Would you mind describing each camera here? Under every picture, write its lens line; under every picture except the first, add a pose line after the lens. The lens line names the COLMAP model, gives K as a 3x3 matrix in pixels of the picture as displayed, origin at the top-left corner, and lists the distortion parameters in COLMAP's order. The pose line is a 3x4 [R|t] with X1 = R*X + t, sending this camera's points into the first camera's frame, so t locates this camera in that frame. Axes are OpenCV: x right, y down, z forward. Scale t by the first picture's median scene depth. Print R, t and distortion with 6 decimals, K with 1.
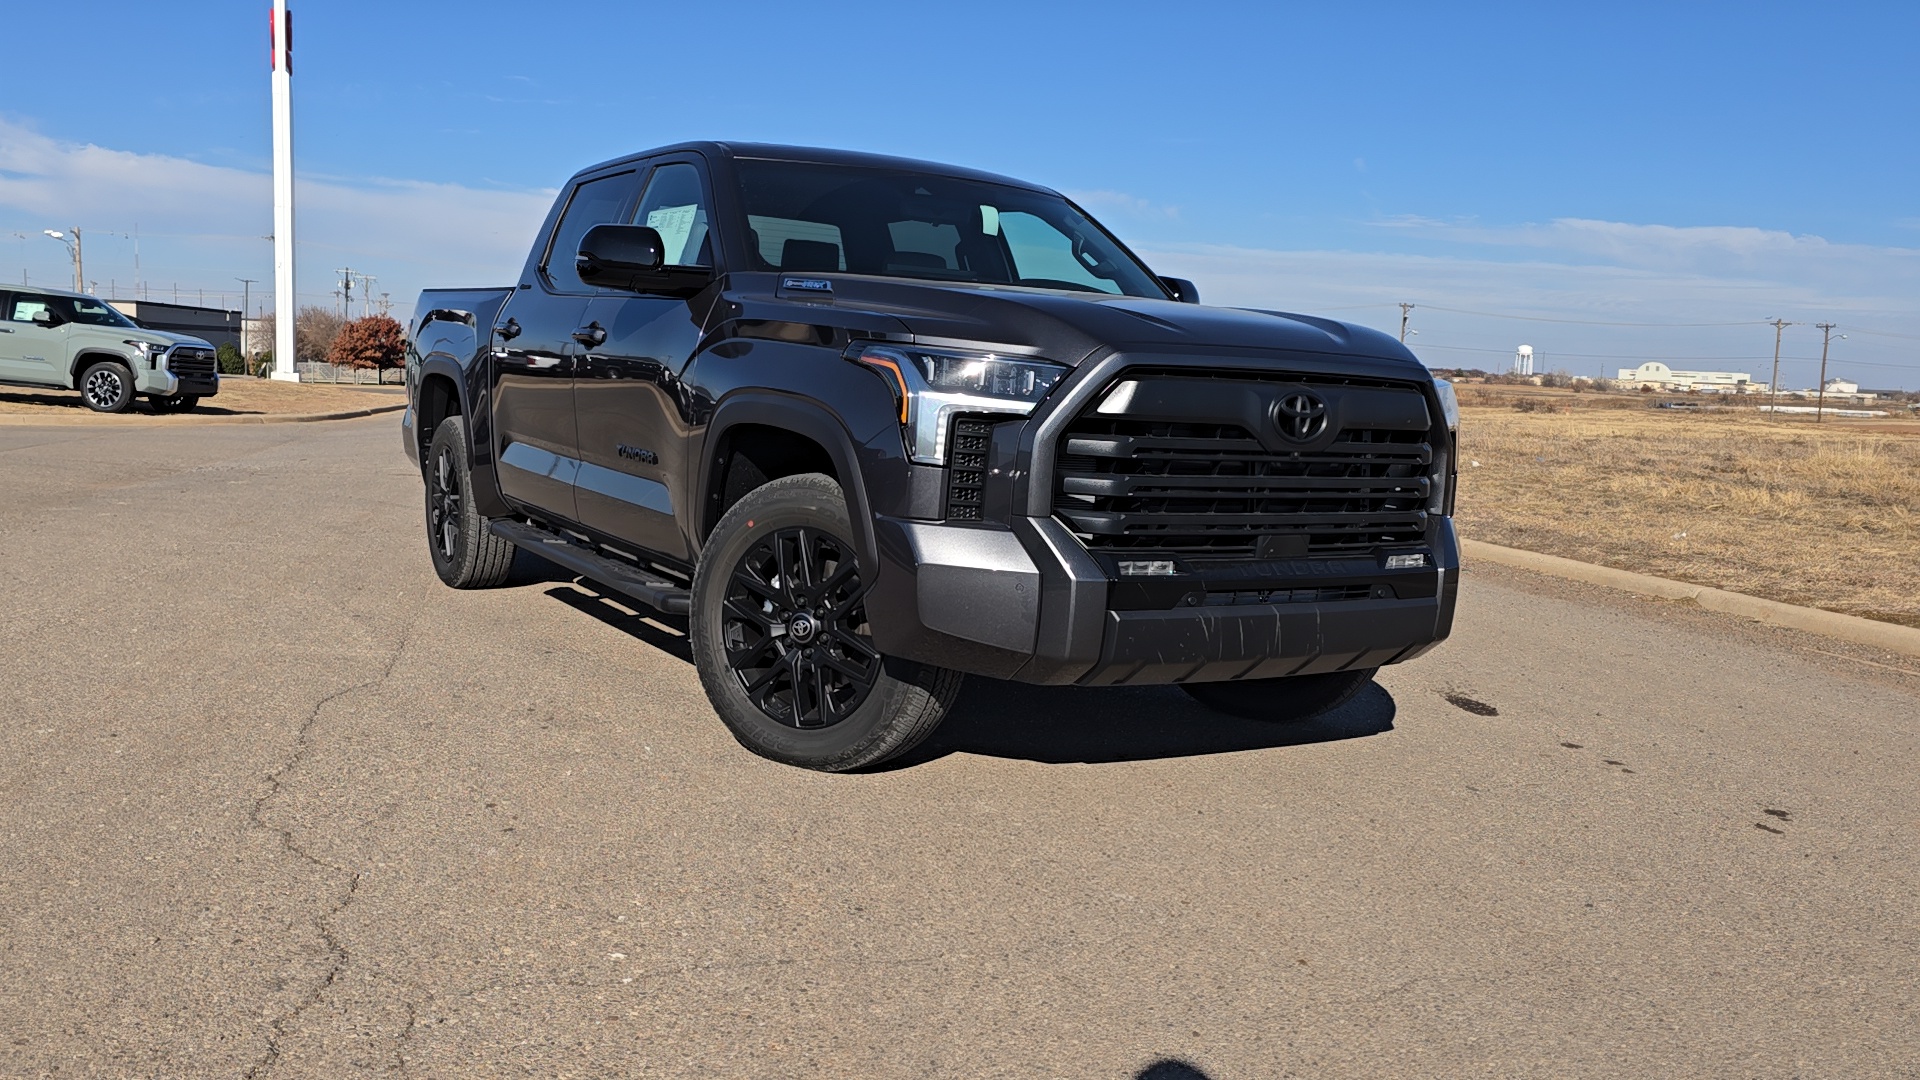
lens RADIAL K [[1628.9, 0, 969.4], [0, 1628.9, 535.8], [0, 0, 1]] dist [0.003683, 0.009500]
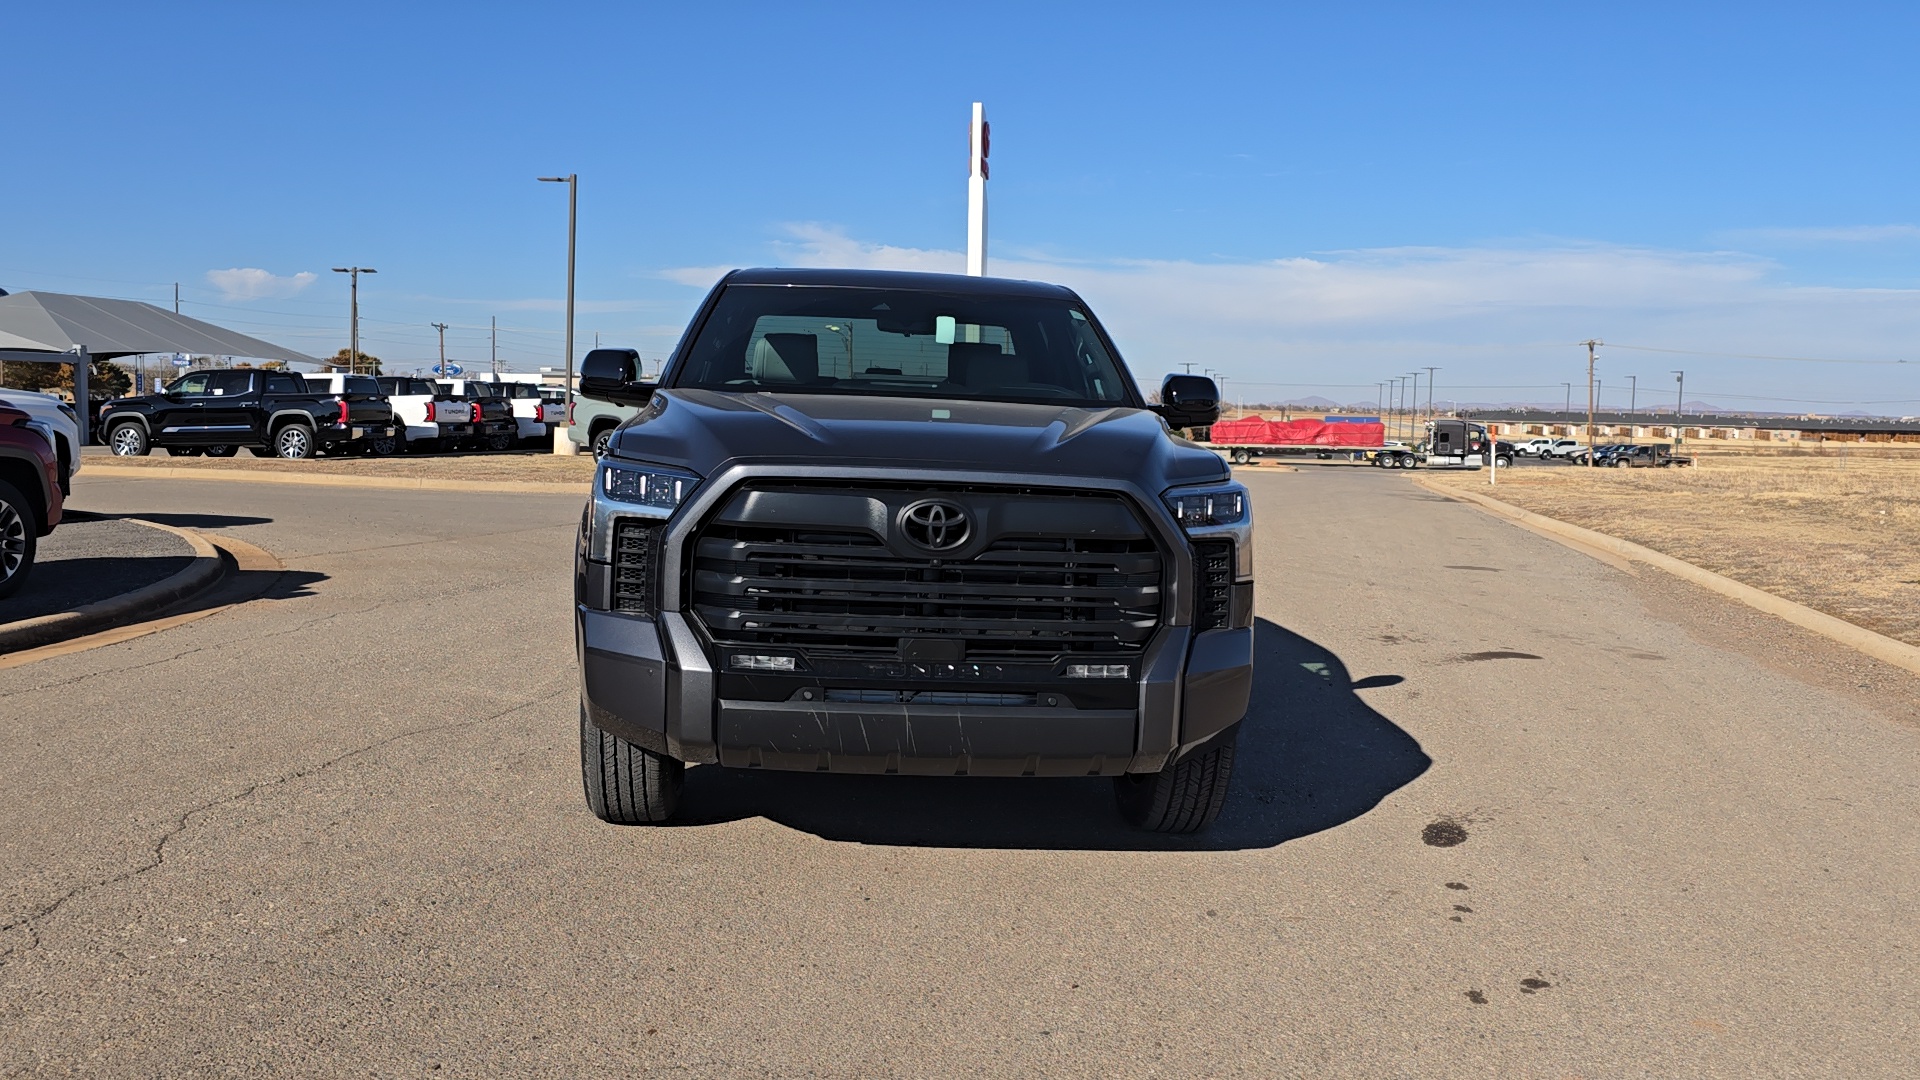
lens RADIAL K [[1628.9, 0, 953.9], [0, 1628.9, 519.7], [0, 0, 1]] dist [0.003683, 0.009500]
pose [[0.896447, 0.017346, -0.442811, 0.364697], [-0.039631, 0.998368, -0.041122, -0.018718], [0.441375, 0.054413, 0.895671, 0.037465]]
